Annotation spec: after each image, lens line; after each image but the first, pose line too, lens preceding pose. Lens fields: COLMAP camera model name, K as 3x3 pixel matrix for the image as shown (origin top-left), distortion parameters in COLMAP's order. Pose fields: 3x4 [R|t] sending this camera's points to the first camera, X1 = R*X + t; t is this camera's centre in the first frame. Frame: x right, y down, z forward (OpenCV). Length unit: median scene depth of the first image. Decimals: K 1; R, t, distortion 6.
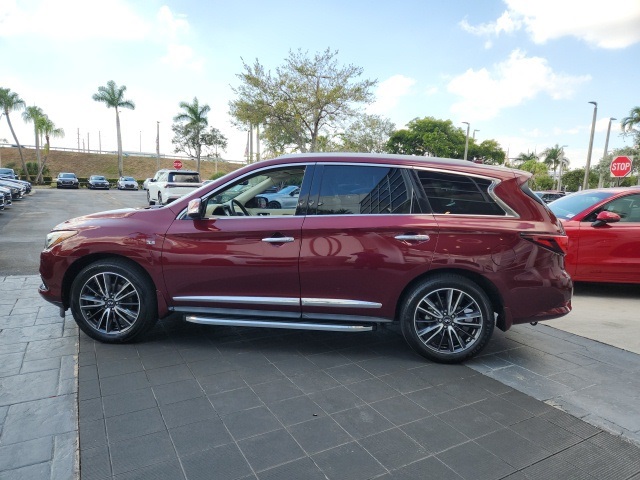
lens RADIAL K [[428.4, 0, 328.6], [0, 428.4, 242.8], [0, 0, 1]] dist [0.065839, -0.060915]
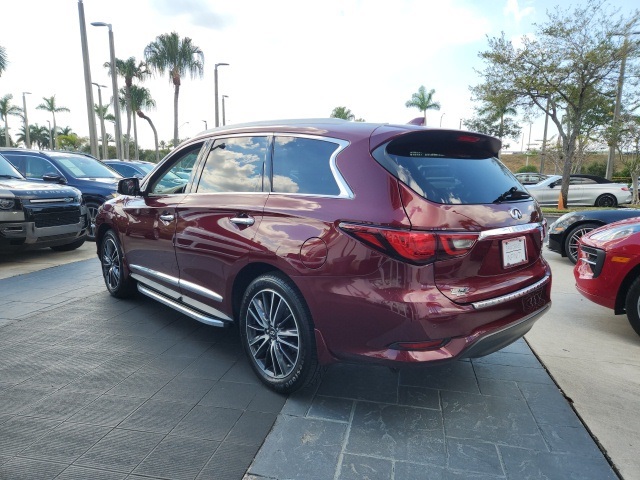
lens RADIAL K [[426.3, 0, 340.4], [0, 426.3, 243.4], [0, 0, 1]] dist [0.084416, -0.078905]
pose [[0.750120, 0.075312, -0.657000, 0.146661], [-0.069851, 0.996960, 0.034531, -0.001929], [0.657603, 0.019990, 0.753100, 0.087471]]
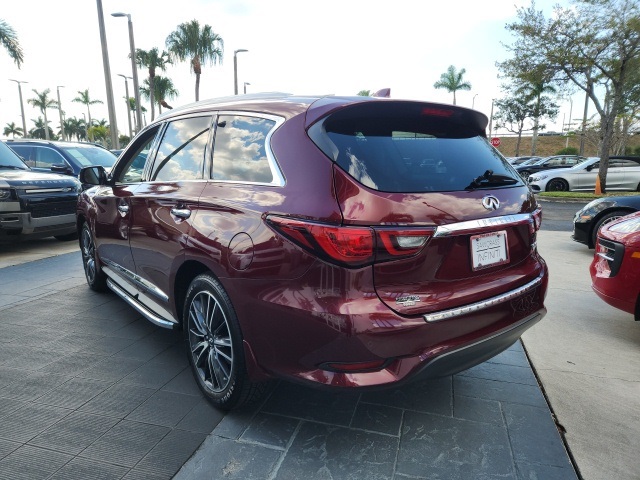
lens RADIAL K [[428.4, 0, 328.6], [0, 428.4, 242.8], [0, 0, 1]] dist [0.065839, -0.060915]
pose [[0.683355, 0.095664, -0.723792, 0.150176], [-0.065836, 0.995414, 0.069406, -0.004886], [0.727112, 0.000222, 0.686519, 0.116246]]
